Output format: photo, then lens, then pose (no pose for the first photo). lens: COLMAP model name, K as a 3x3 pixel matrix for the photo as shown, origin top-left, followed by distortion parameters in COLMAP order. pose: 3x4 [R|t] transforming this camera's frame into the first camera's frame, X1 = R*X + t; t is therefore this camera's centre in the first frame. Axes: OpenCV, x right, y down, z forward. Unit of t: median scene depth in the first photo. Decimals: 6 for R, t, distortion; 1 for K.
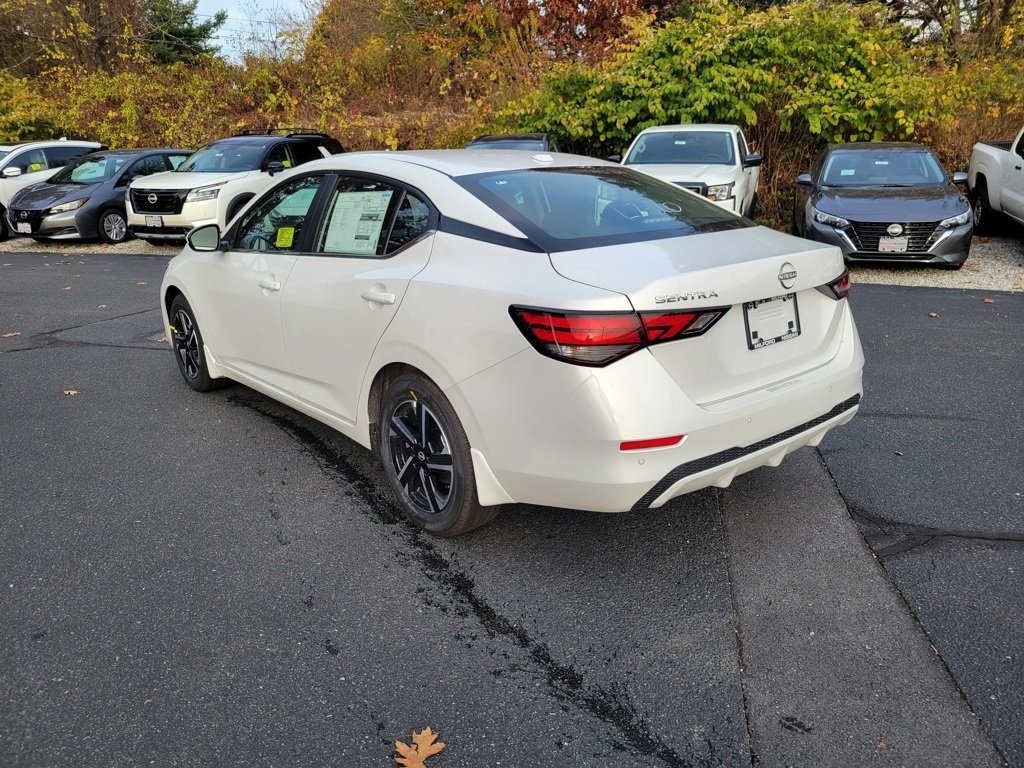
lens RADIAL K [[759.6, 0, 494.9], [0, 759.6, 379.2], [0, 0, 1]] dist [0.031074, 0.000401]
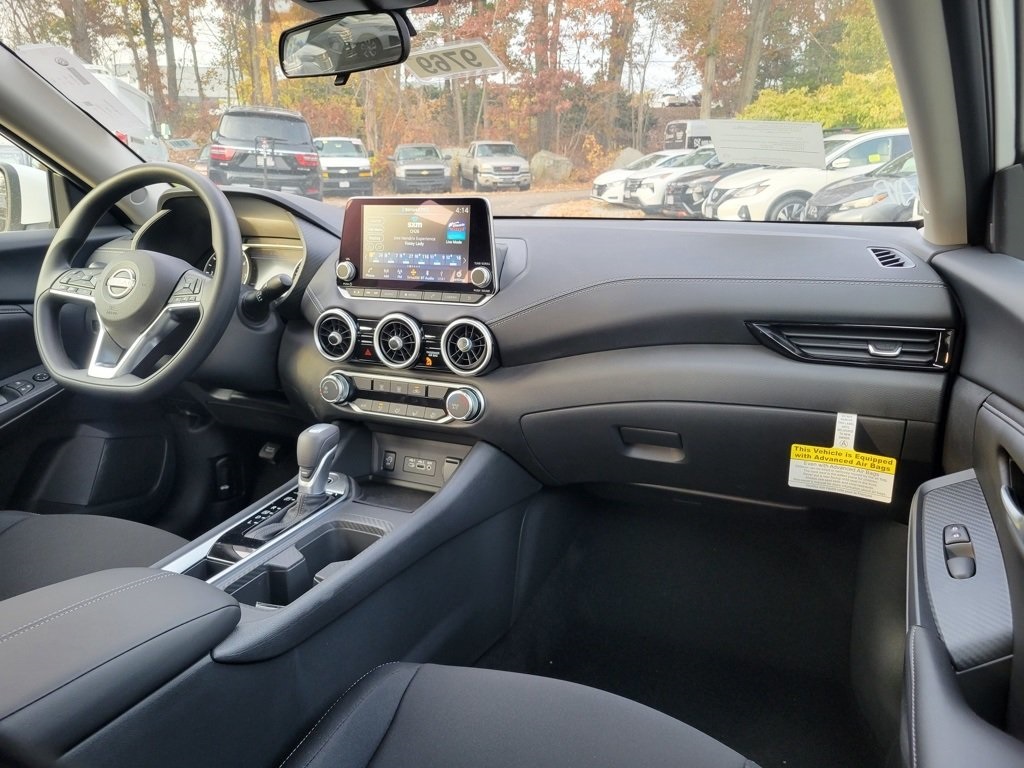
lens RADIAL K [[775.1, 0, 512.0], [0, 775.1, 384.0], [0, 0, 1]] dist [0.008467, 0.002725]
pose [[0.447429, 0.248505, -0.859100, 0.016607], [-0.257287, 0.955775, 0.142472, -0.060829], [0.856511, 0.157289, 0.491579, 0.290858]]
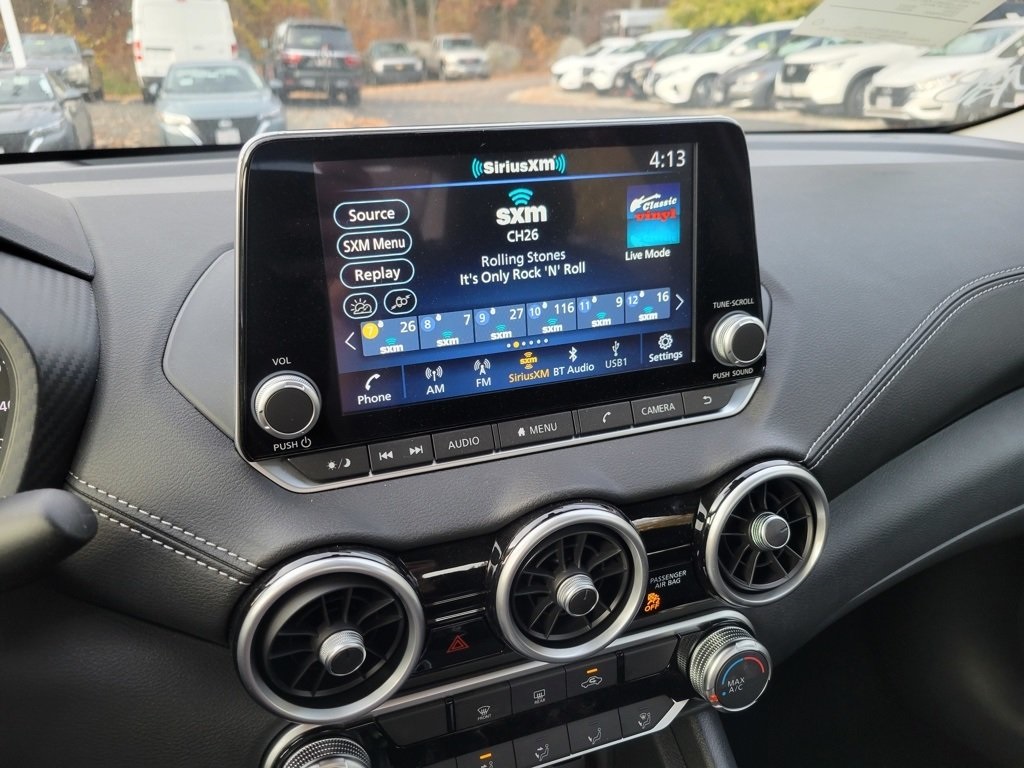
lens RADIAL K [[772.0, 0, 491.6], [0, 772.0, 385.7], [0, 0, 1]] dist [0.003302, 0.003155]
pose [[0.947227, 0.141112, -0.287833, -0.047798], [-0.110335, 0.986555, 0.120564, -0.060052], [0.300976, -0.082443, 0.950061, 0.294228]]
